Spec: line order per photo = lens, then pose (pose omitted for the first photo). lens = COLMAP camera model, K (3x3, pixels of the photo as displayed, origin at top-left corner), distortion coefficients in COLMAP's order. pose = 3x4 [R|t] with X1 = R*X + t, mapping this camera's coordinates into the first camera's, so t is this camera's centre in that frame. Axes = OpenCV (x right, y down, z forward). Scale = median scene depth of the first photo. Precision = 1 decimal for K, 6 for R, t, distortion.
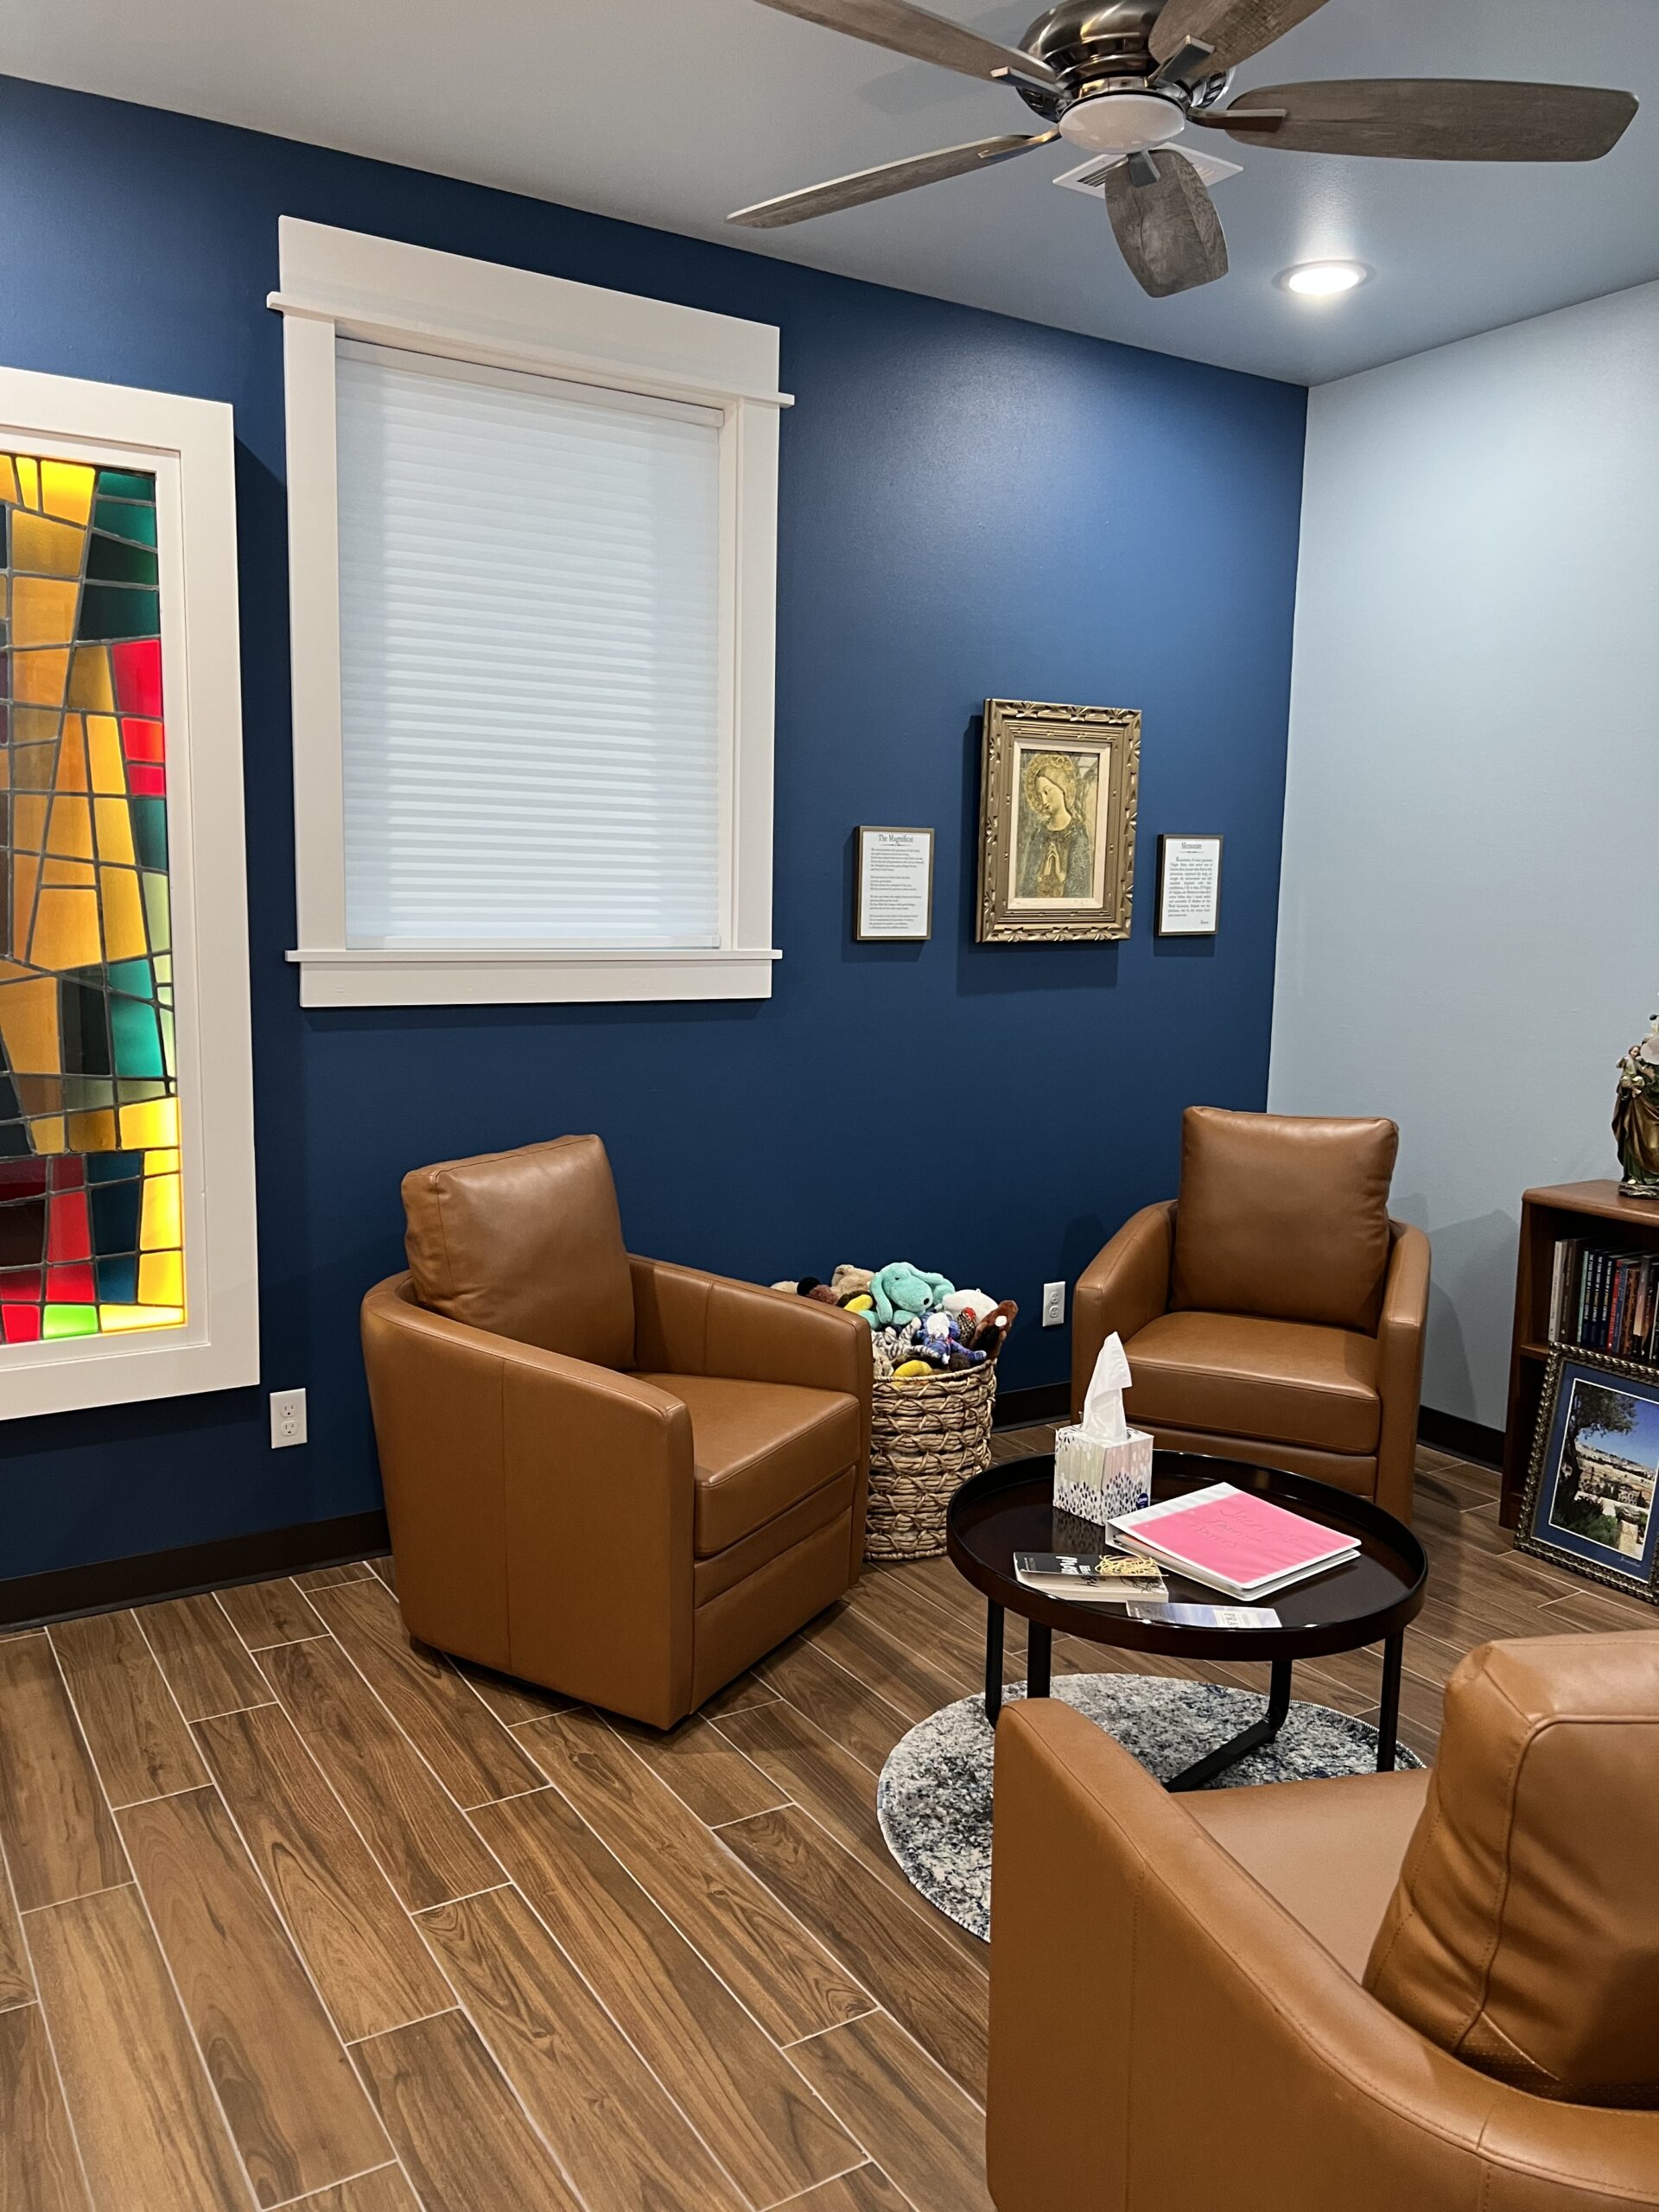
lens RADIAL K [[1669.3, 0, 822.2], [0, 1669.3, 1097.4], [0, 0, 1]] dist [0.004474, 0.000553]
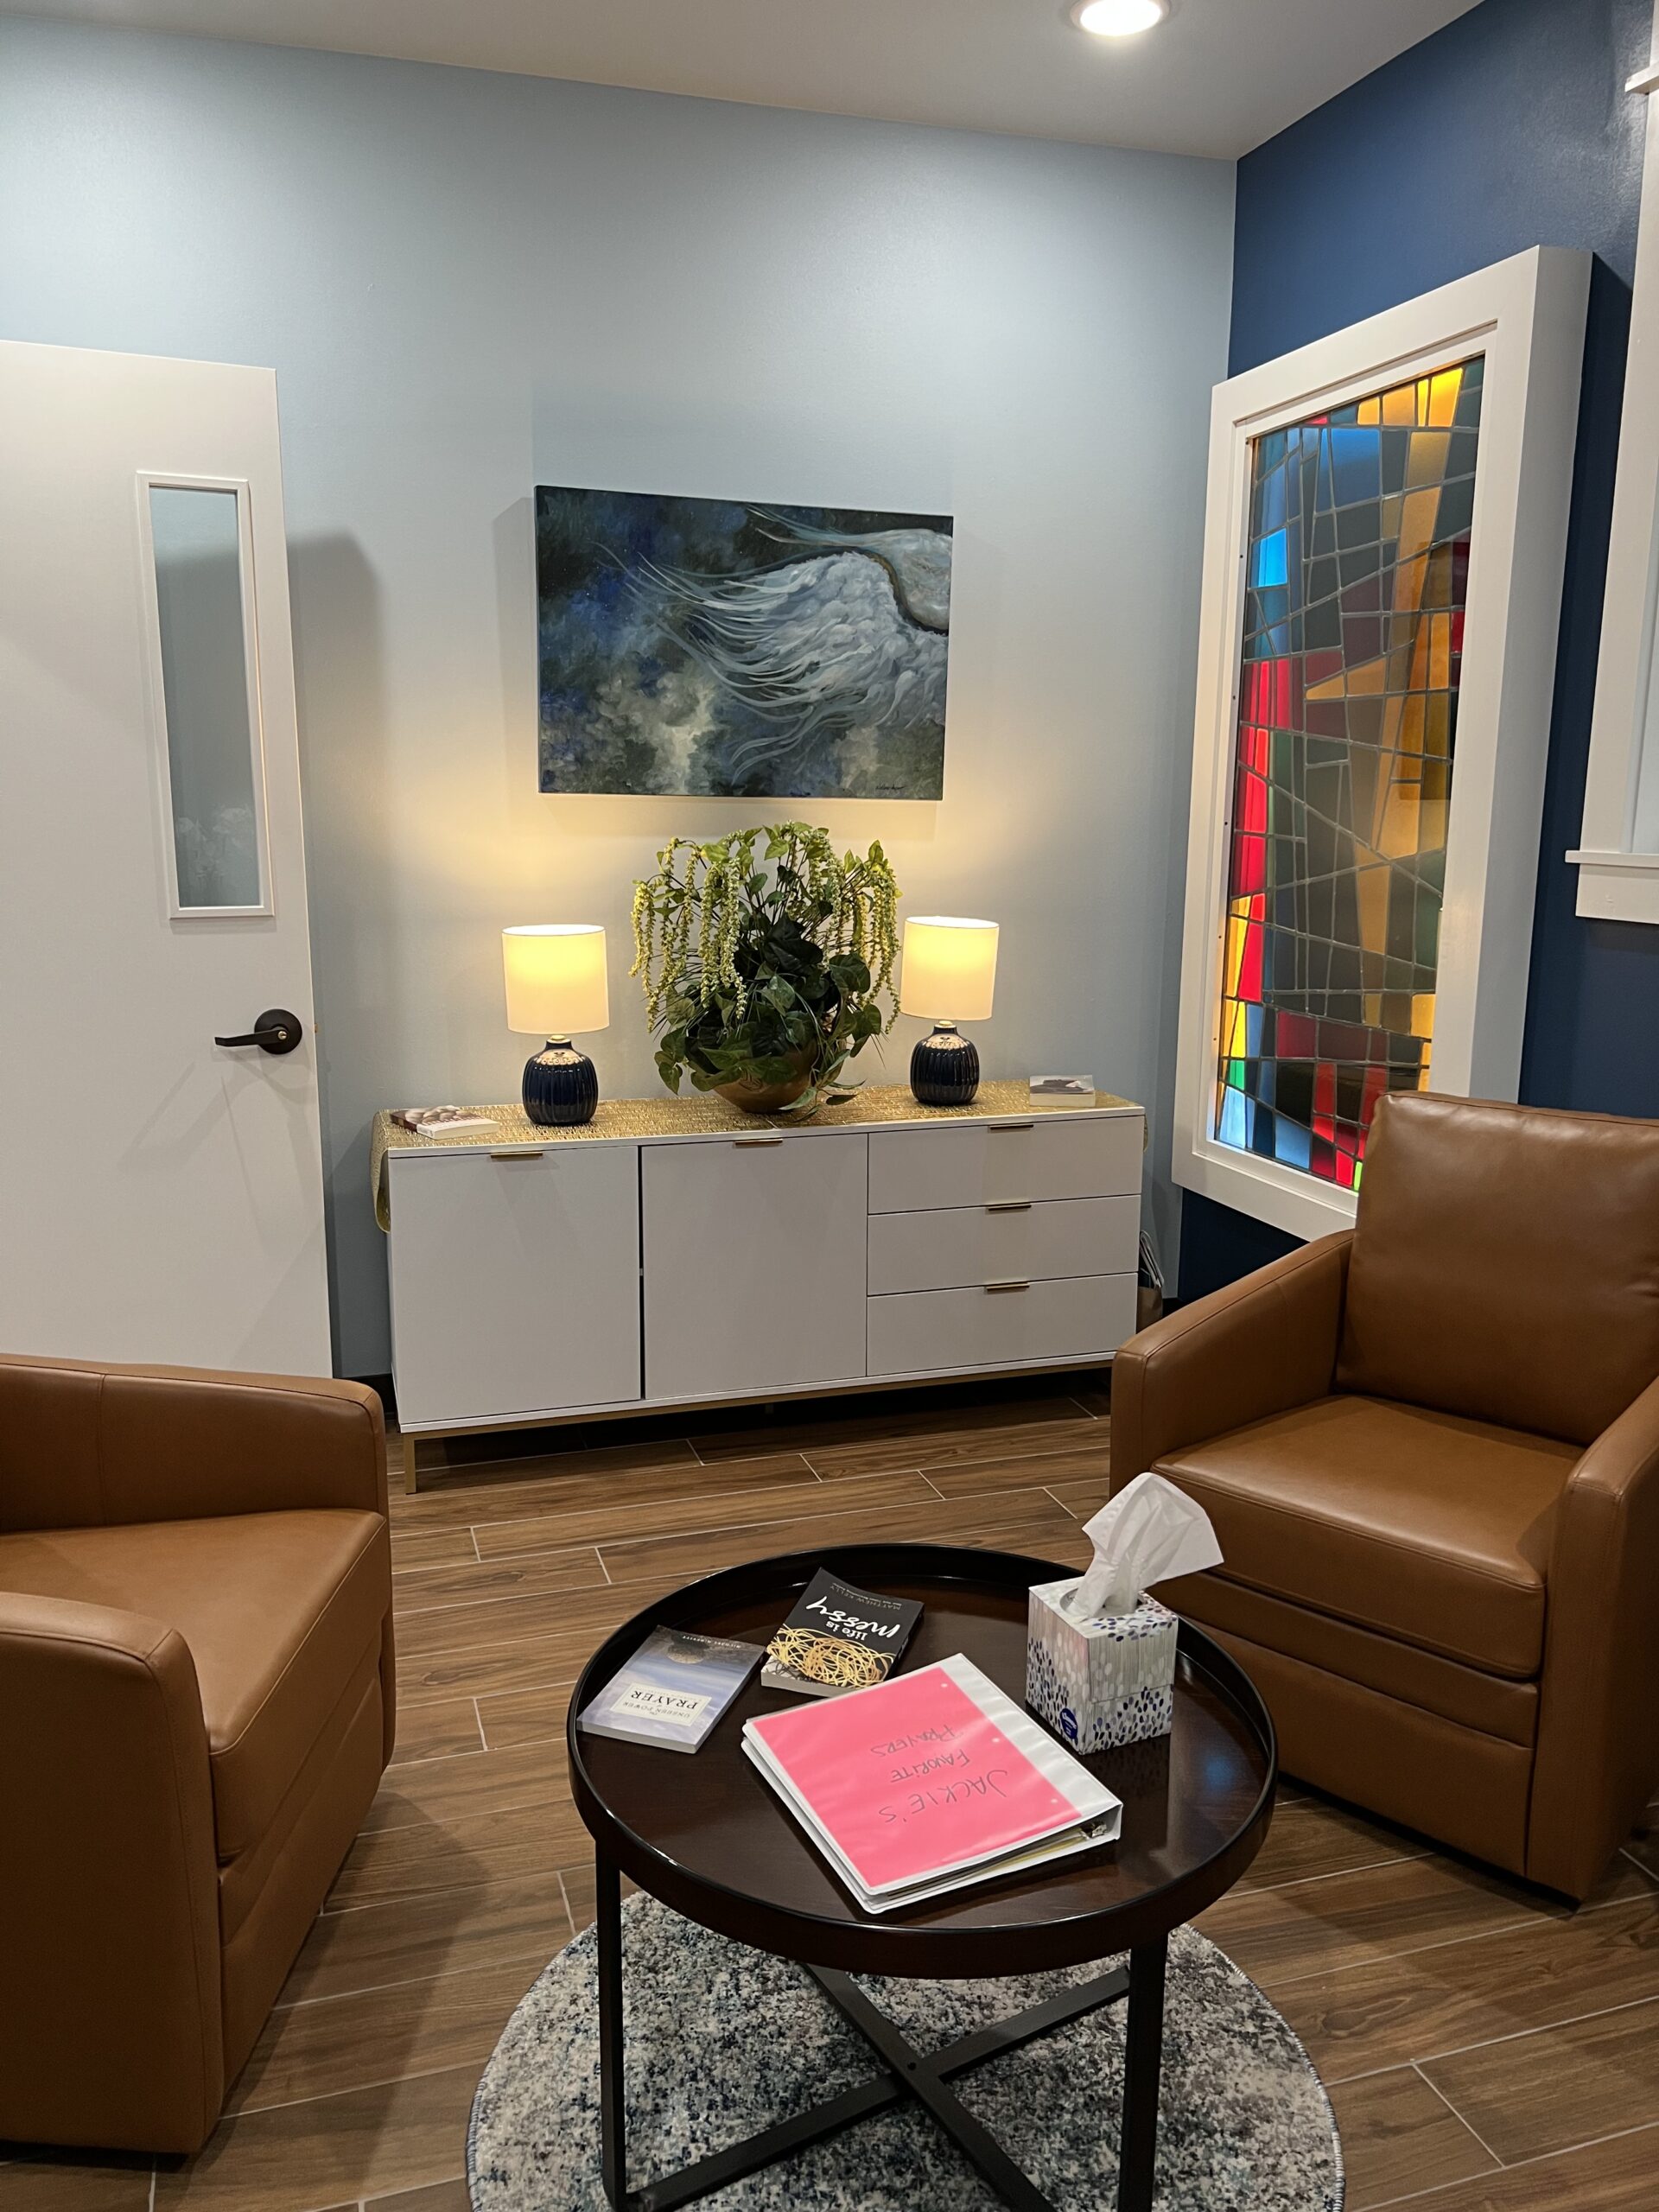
lens RADIAL K [[1669.3, 0, 822.2], [0, 1669.3, 1118.6], [0, 0, 1]] dist [0.004474, 0.000553]
pose [[-0.246951, 0.162095, -0.955374, 0.693221], [-0.137188, 0.970132, 0.200060, -0.078412], [0.959268, 0.180471, -0.217338, 0.903798]]
